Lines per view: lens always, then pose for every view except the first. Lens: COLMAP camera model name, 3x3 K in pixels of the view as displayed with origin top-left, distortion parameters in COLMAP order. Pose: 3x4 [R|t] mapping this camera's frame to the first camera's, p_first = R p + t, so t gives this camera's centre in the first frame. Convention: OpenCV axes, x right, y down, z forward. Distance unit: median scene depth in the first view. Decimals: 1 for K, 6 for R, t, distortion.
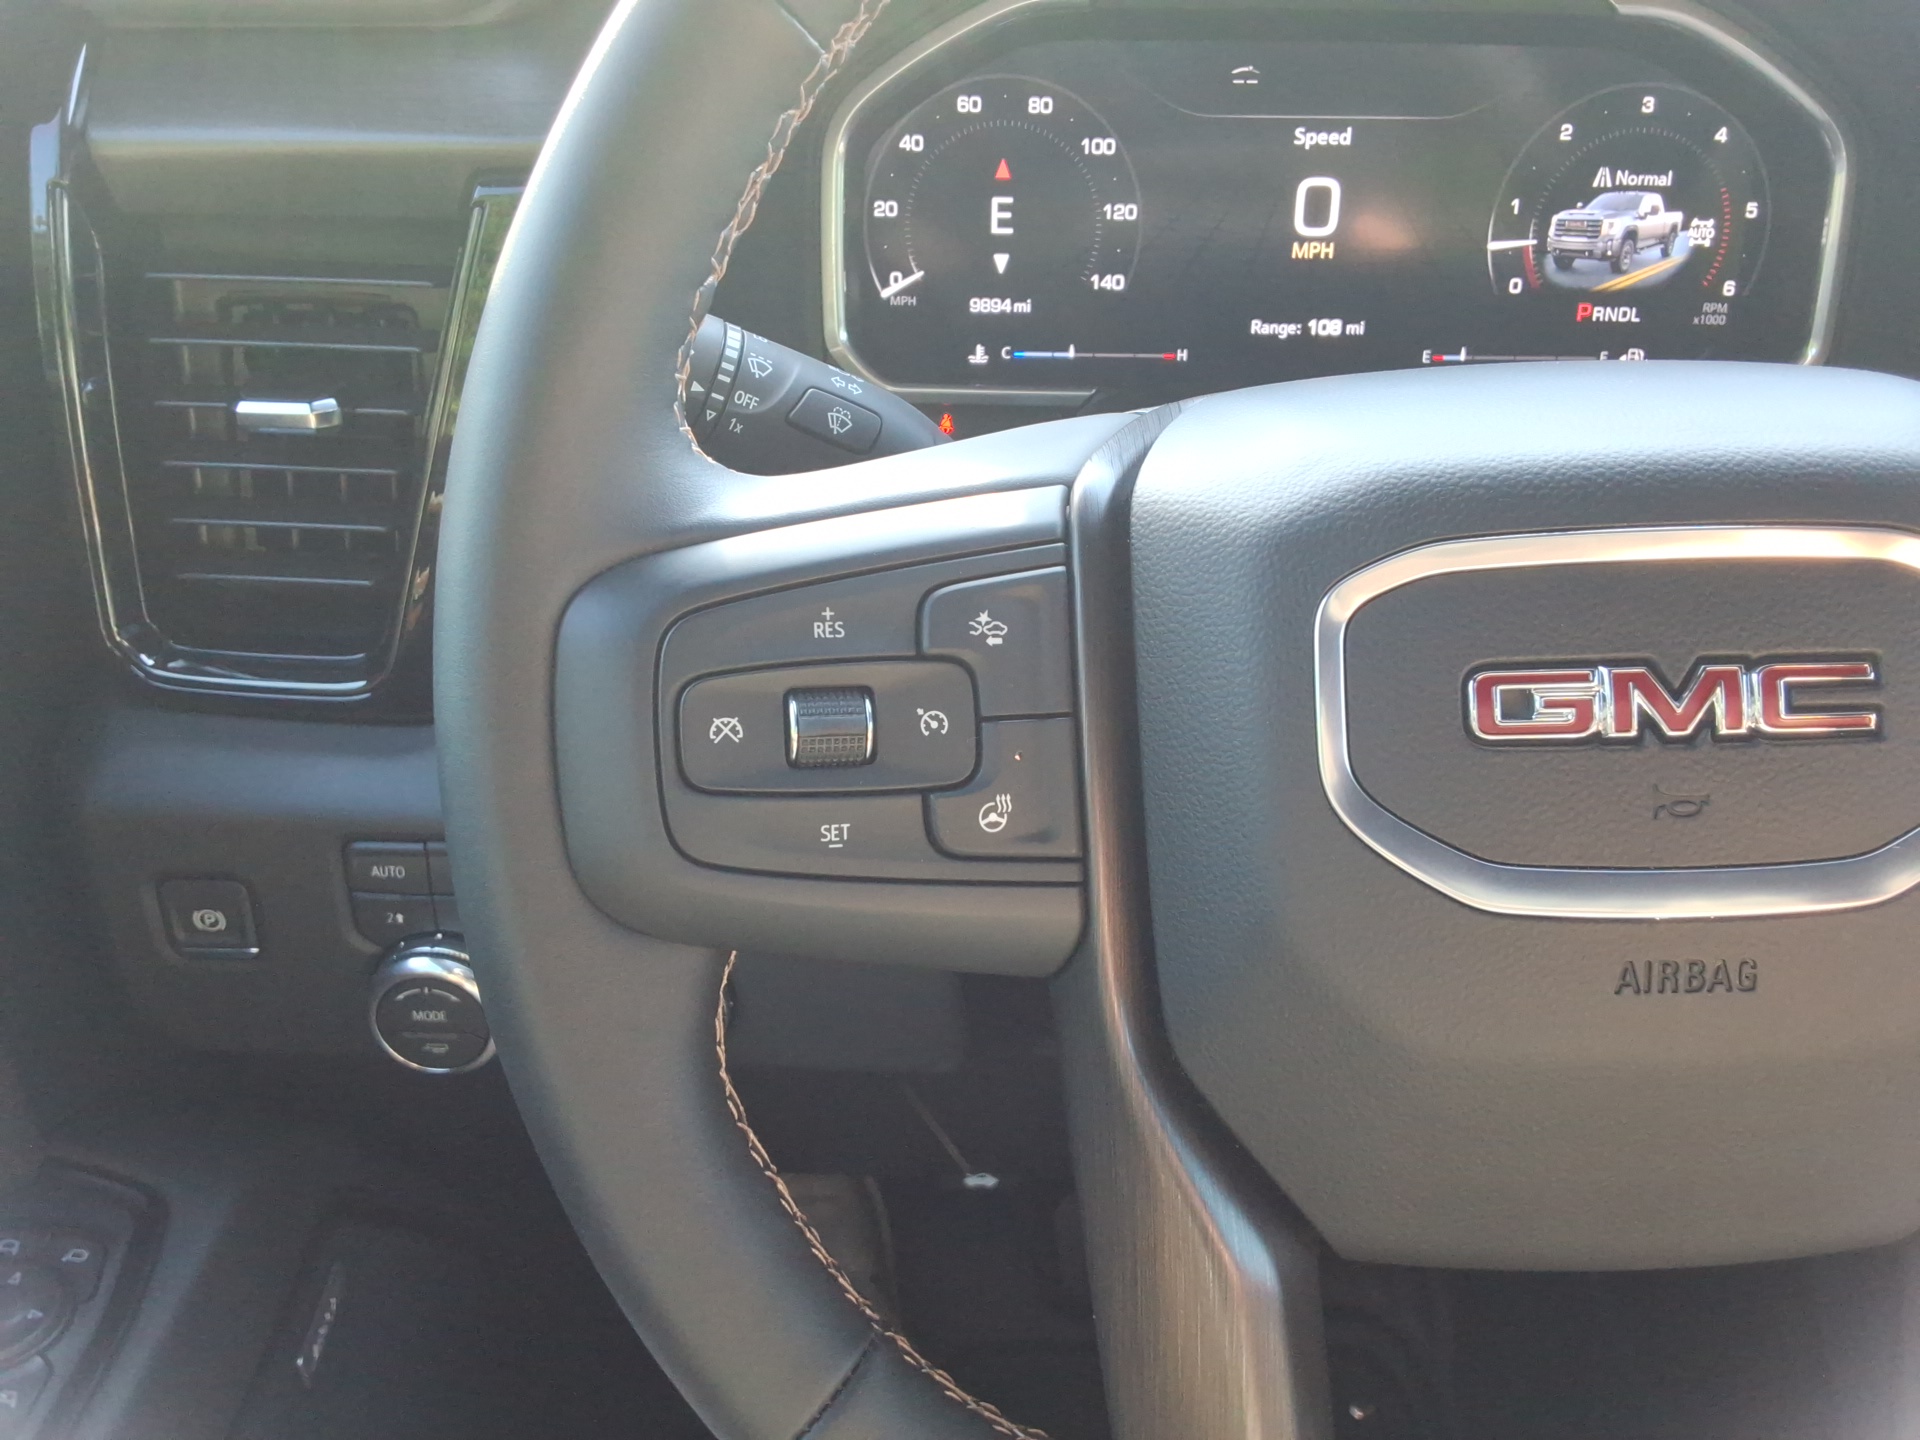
lens RADIAL K [[1537.0, 0, 969.6], [0, 1537.0, 718.0], [0, 0, 1]] dist [0.105786, -0.169224]
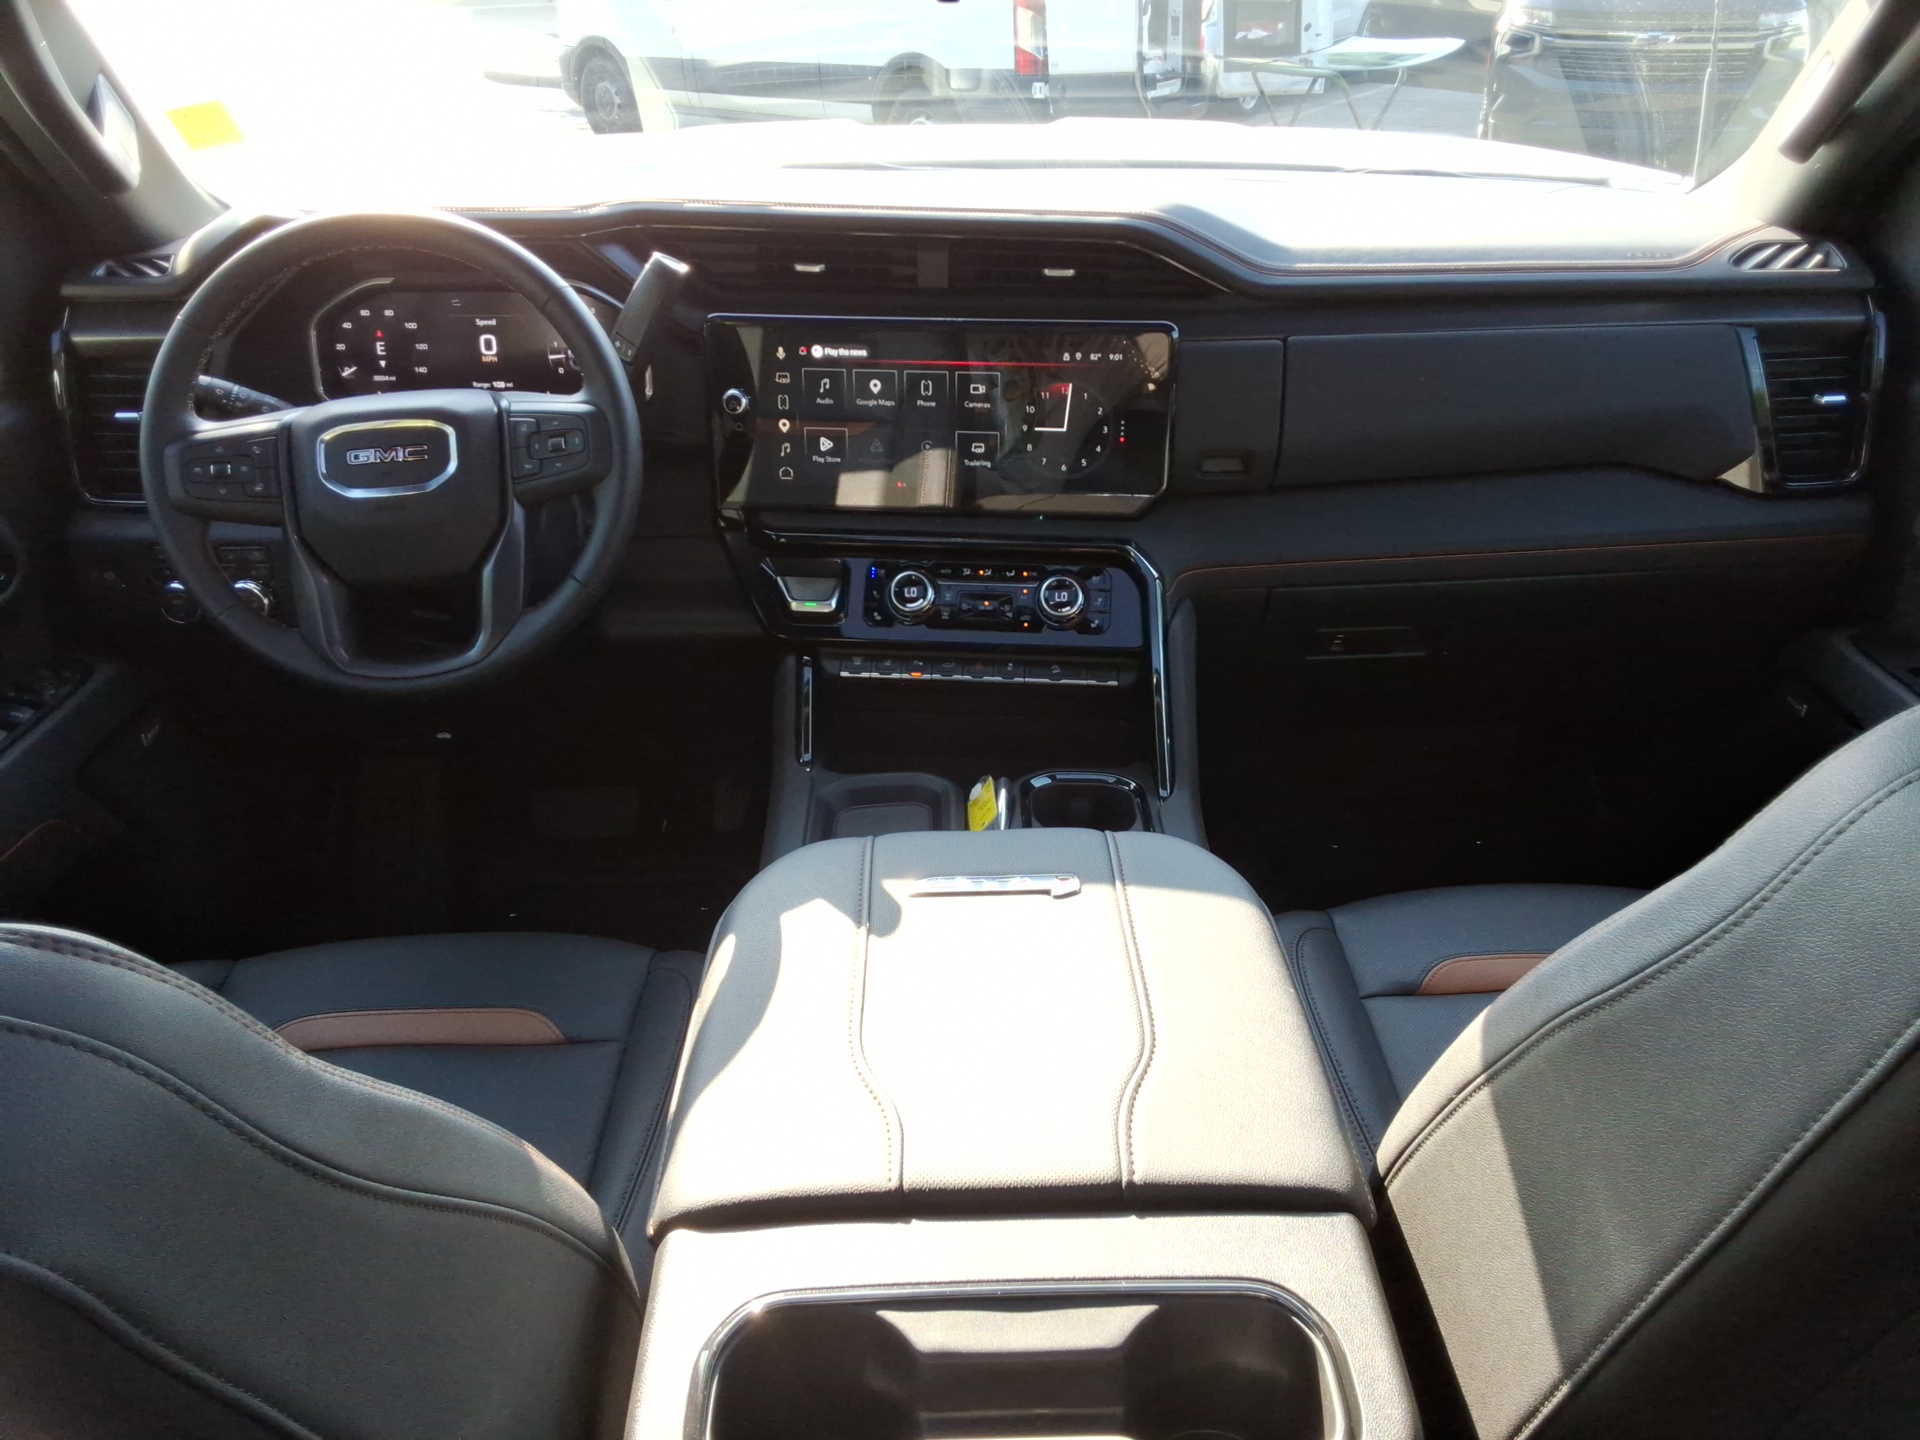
lens RADIAL K [[1537.0, 0, 1005.1], [0, 1537.0, 724.0], [0, 0, 1]] dist [0.105786, -0.169224]
pose [[0.999348, -0.024854, 0.026179, 1.121694], [0.025783, 0.999027, -0.035769, 0.533279], [-0.025265, 0.036421, 0.999017, -1.991071]]
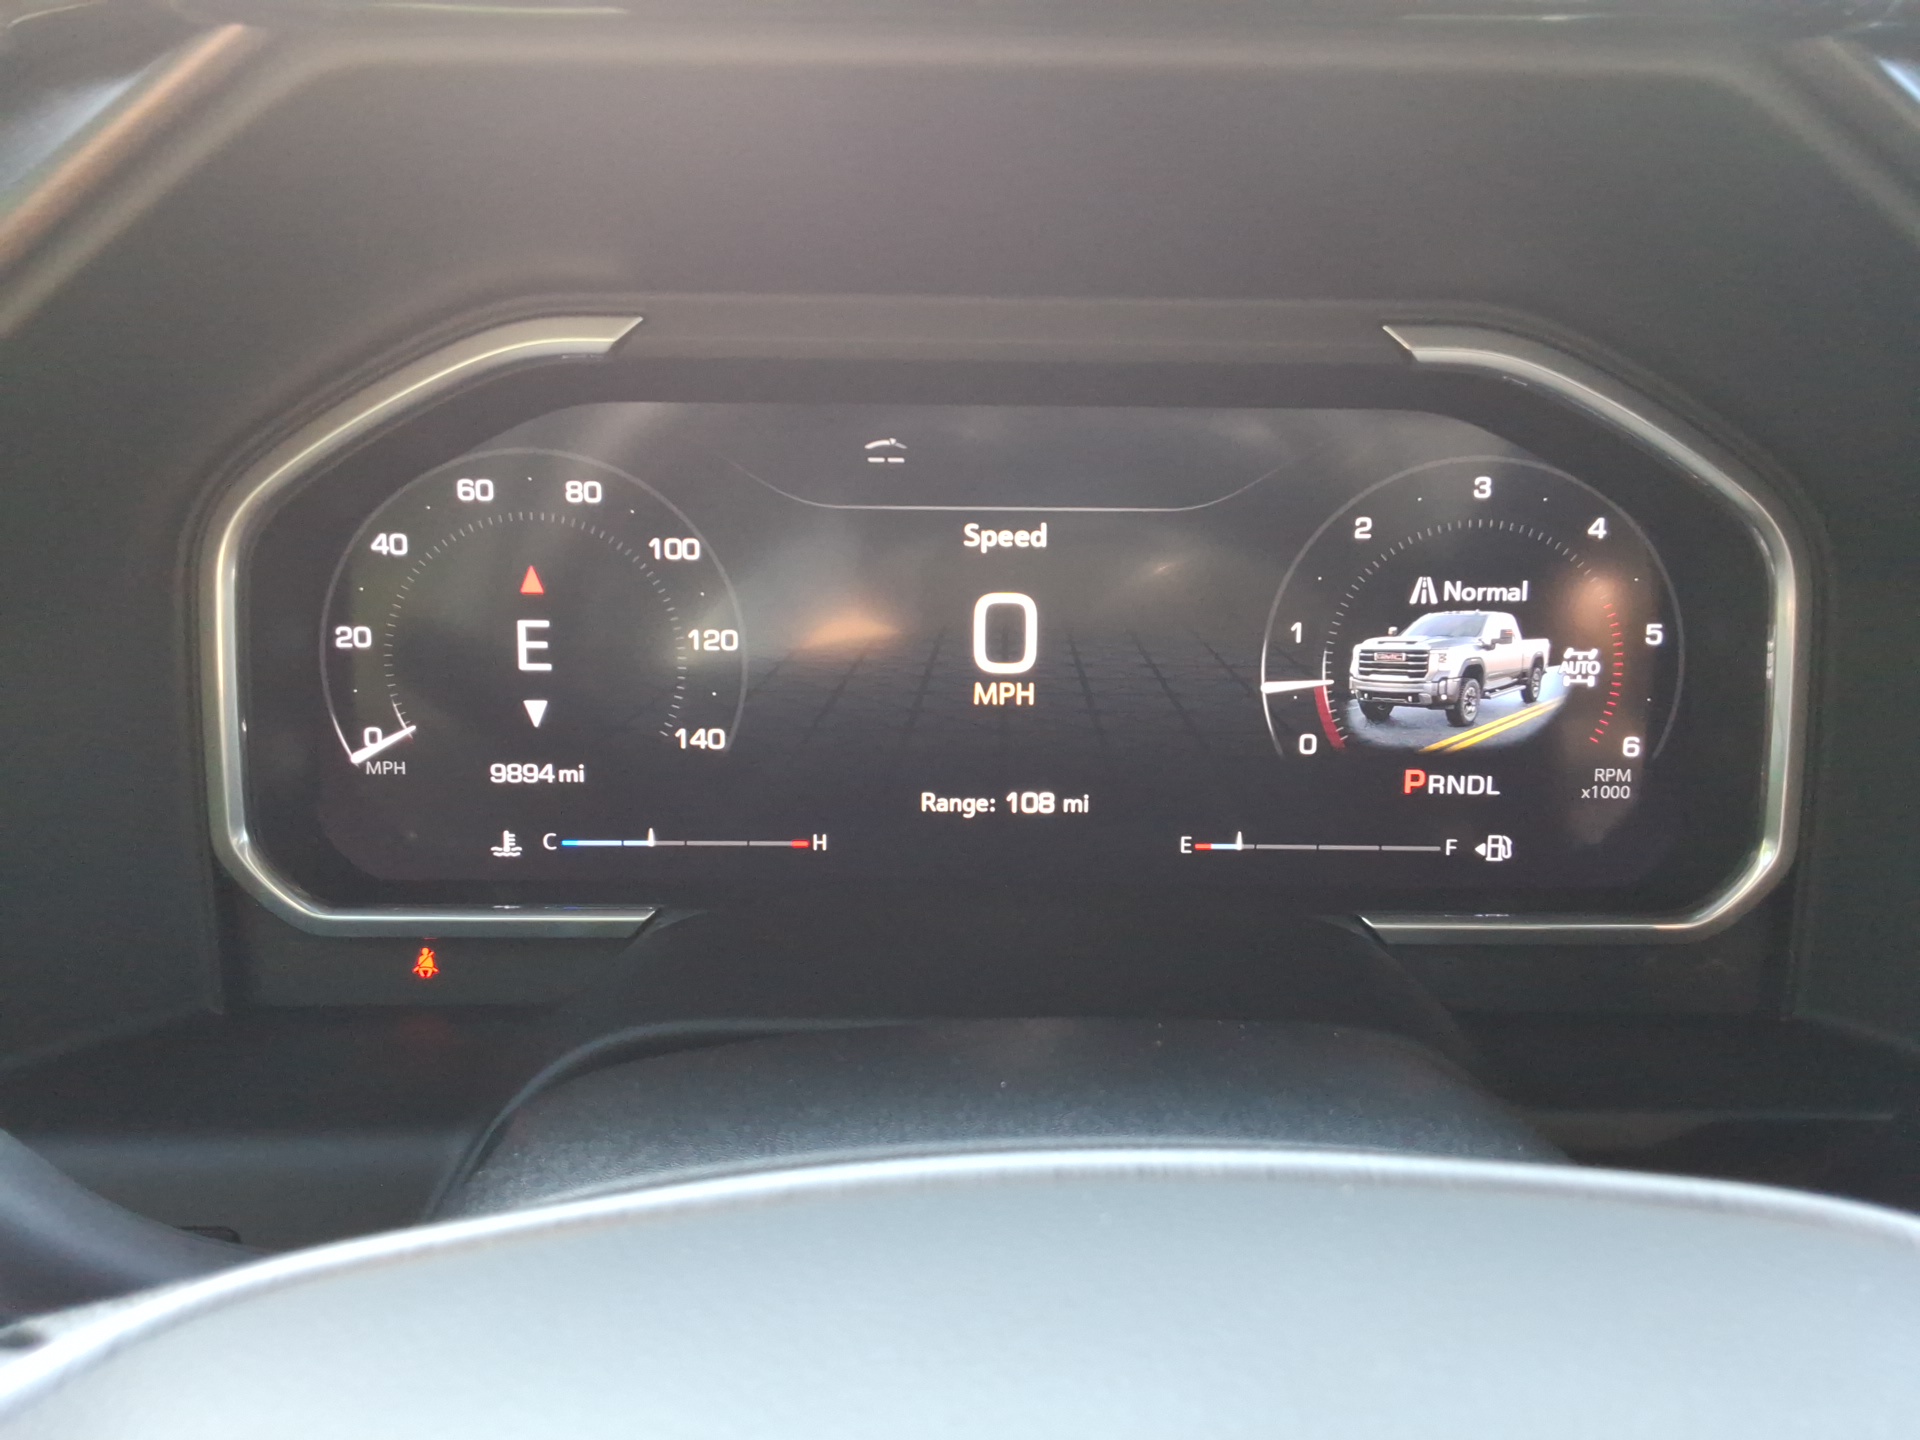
lens RADIAL K [[1537.0, 0, 981.7], [0, 1537.0, 711.5], [0, 0, 1]] dist [0.105786, -0.169224]
pose [[0.999949, -0.006550, 0.007728, 0.208499], [0.007927, 0.980912, -0.194289, -0.166199], [-0.006308, 0.194340, 0.980914, 0.354396]]
